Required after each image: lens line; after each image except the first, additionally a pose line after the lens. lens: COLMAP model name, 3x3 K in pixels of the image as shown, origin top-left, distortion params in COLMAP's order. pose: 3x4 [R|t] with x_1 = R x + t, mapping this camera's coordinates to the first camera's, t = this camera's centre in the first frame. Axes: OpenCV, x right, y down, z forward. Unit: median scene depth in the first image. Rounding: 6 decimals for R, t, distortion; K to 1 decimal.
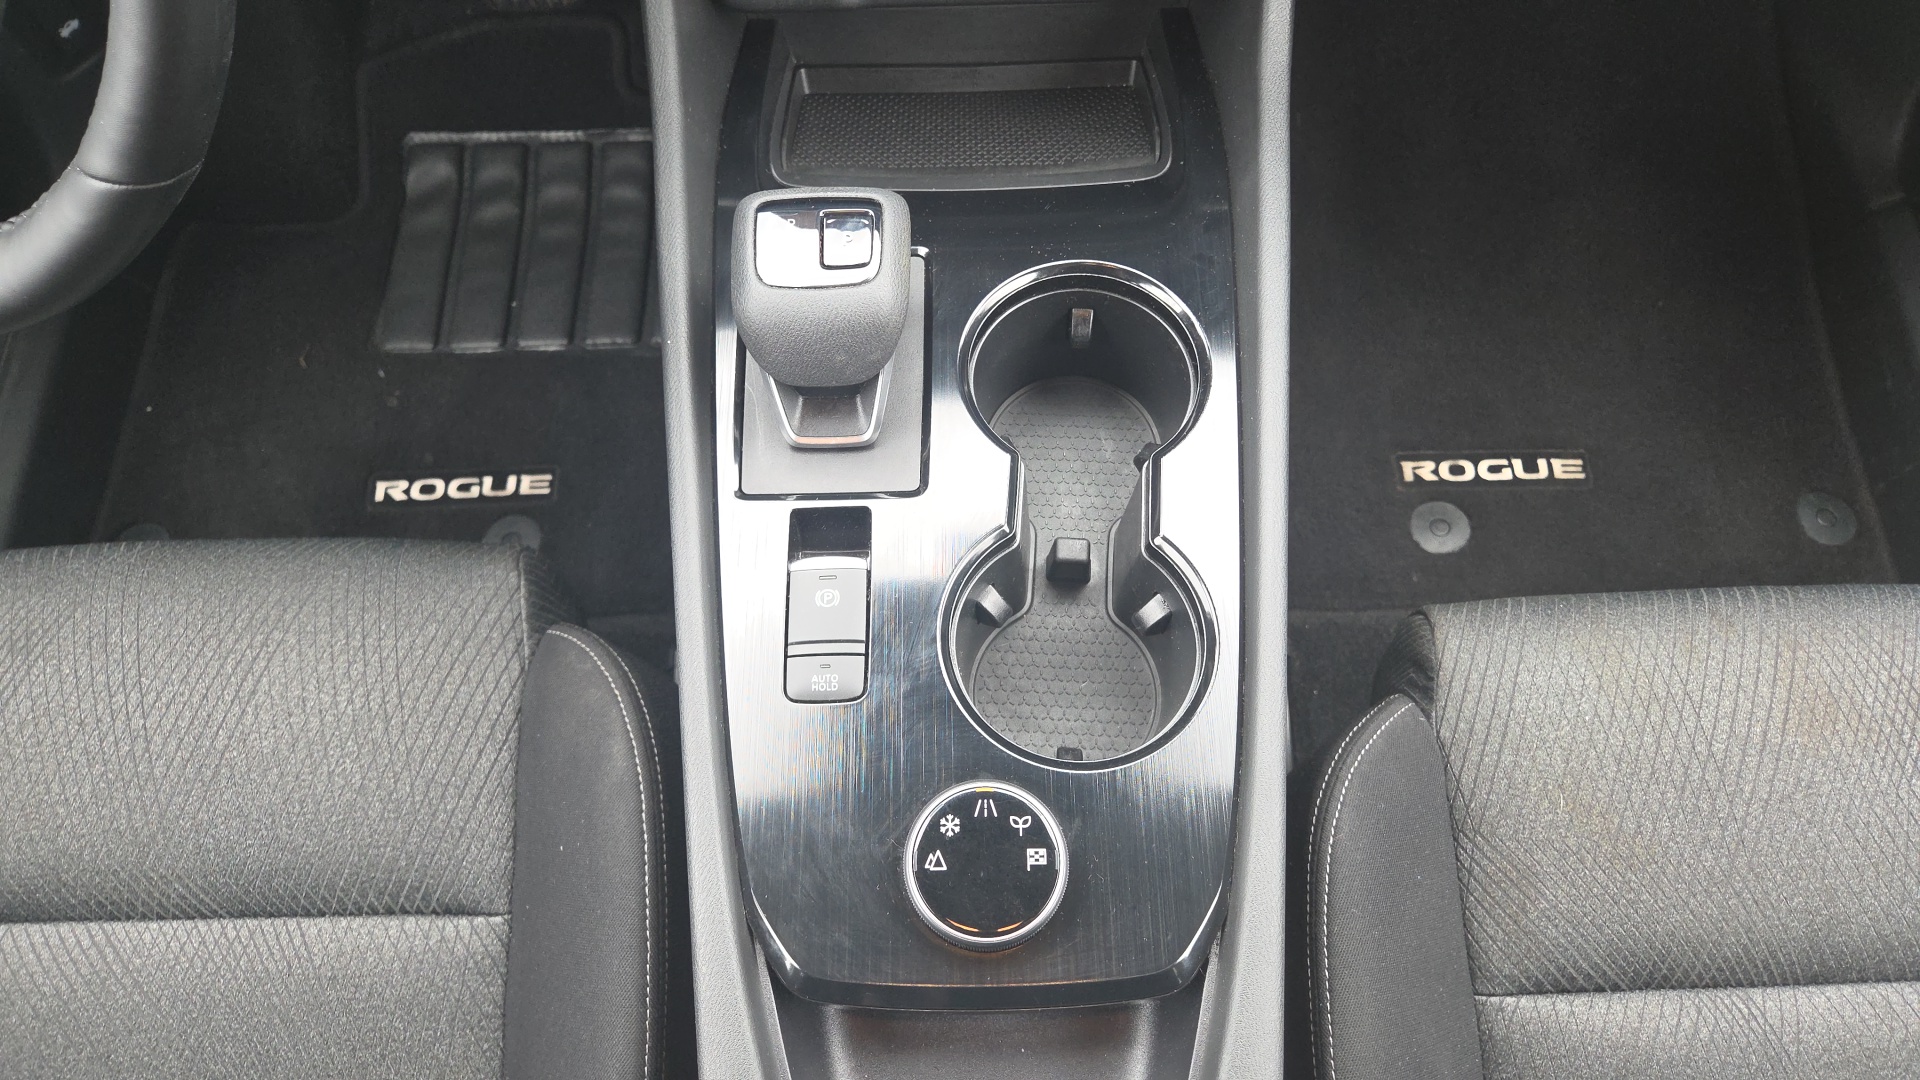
lens RADIAL K [[1319.5, 0, 960.0], [0, 1319.5, 540.0], [0, 0, 1]] dist [0.061370, -0.083001]
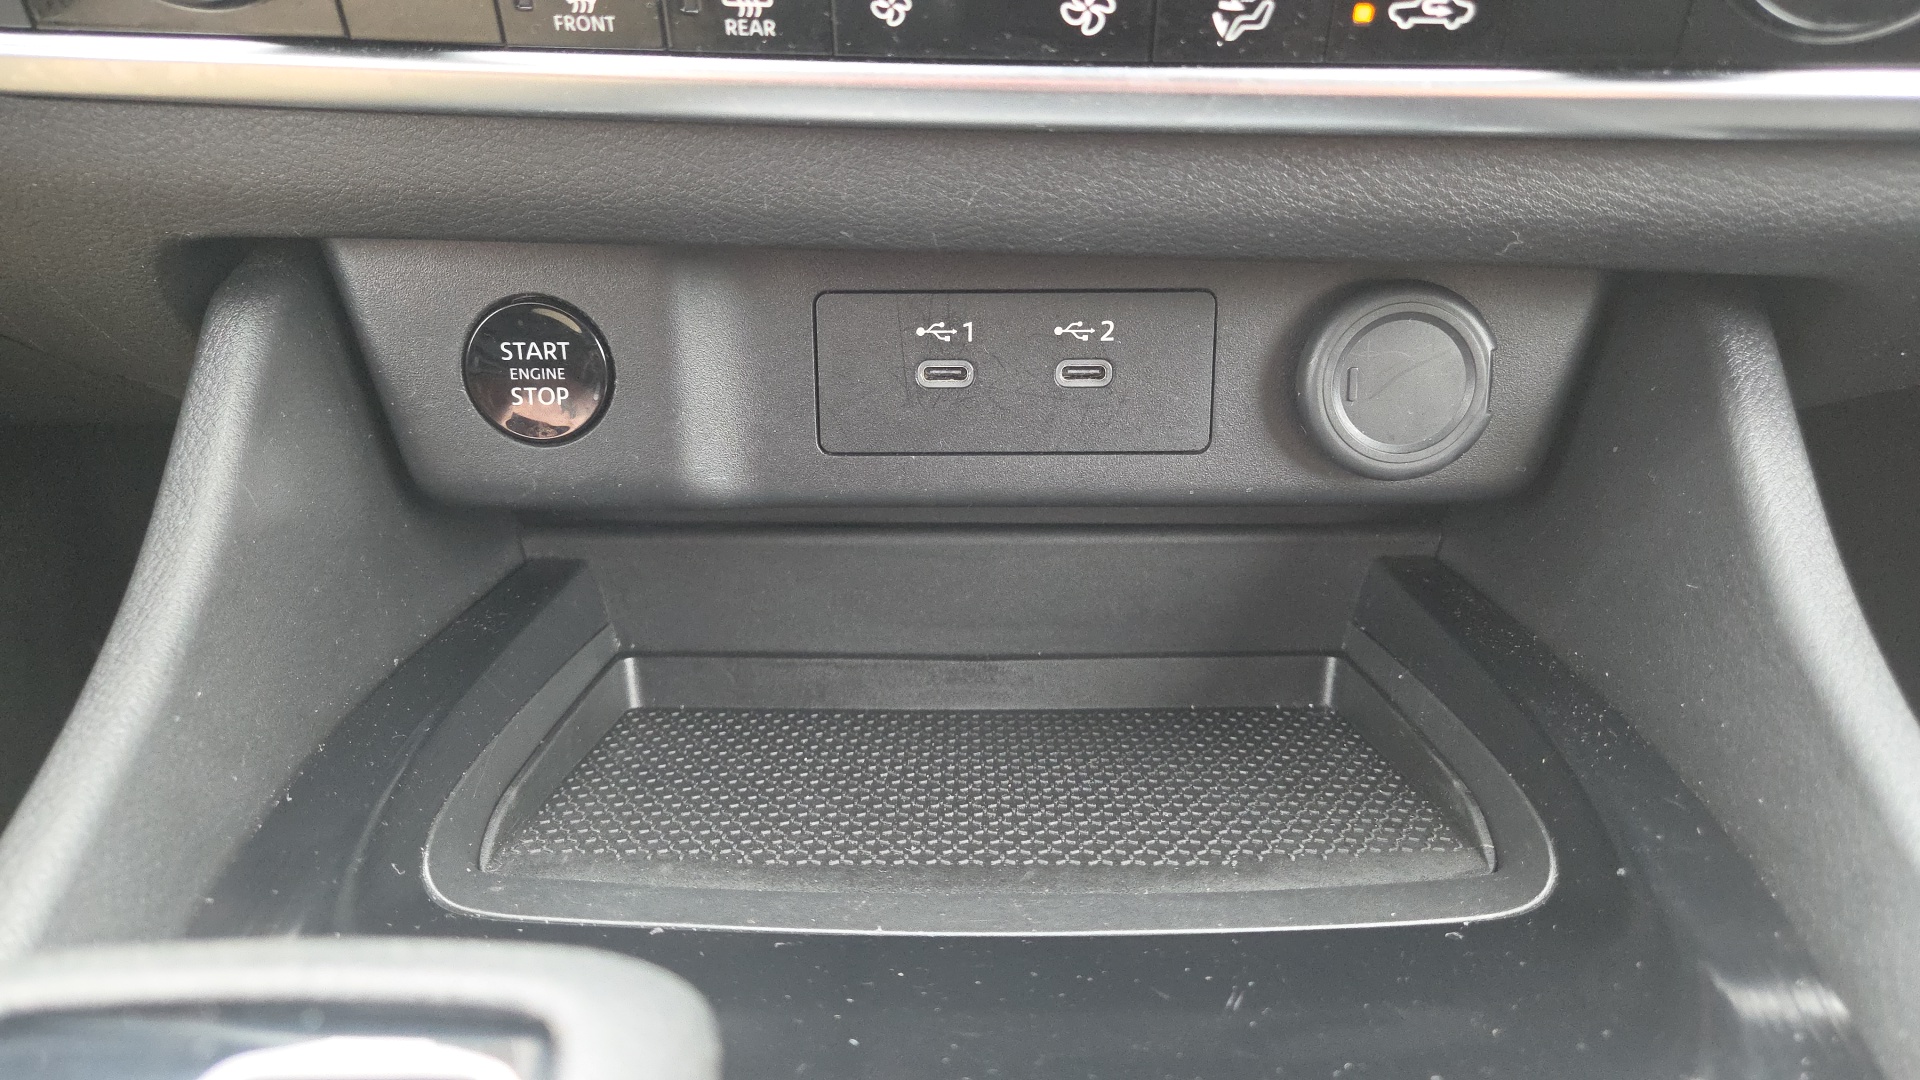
lens RADIAL K [[1319.5, 0, 960.0], [0, 1319.5, 540.0], [0, 0, 1]] dist [0.061370, -0.083001]
pose [[0.999763, 0.021568, -0.002861, -0.000393], [-0.020132, 0.867222, -0.497514, -0.172332], [-0.008250, 0.497454, 0.867451, 0.618144]]
